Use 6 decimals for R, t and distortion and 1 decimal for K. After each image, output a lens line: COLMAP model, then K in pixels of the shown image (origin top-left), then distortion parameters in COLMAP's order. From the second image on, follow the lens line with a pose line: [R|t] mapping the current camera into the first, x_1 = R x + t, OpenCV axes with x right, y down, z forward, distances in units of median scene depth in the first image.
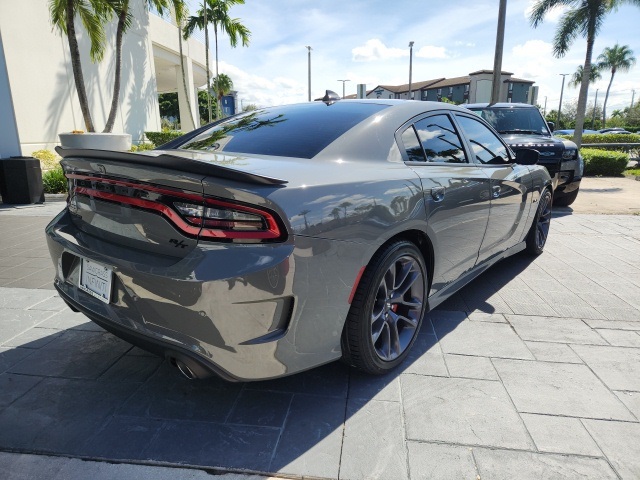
lens RADIAL K [[424.0, 0, 320.8], [0, 424.0, 238.5], [0, 0, 1]] dist [0.048906, -0.041391]
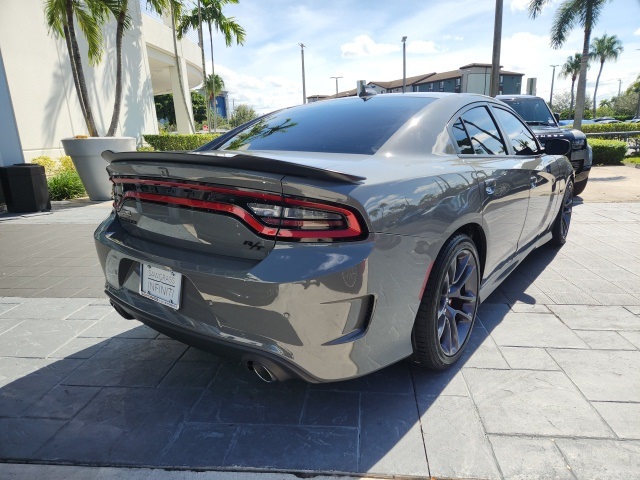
lens RADIAL K [[424.0, 0, 322.6], [0, 424.0, 241.5], [0, 0, 1]] dist [0.048906, -0.041391]
pose [[0.998986, -0.036515, 0.026338, -0.138647], [0.036232, 0.999282, 0.011113, -0.000882], [-0.026725, -0.010147, 0.999591, 0.013666]]
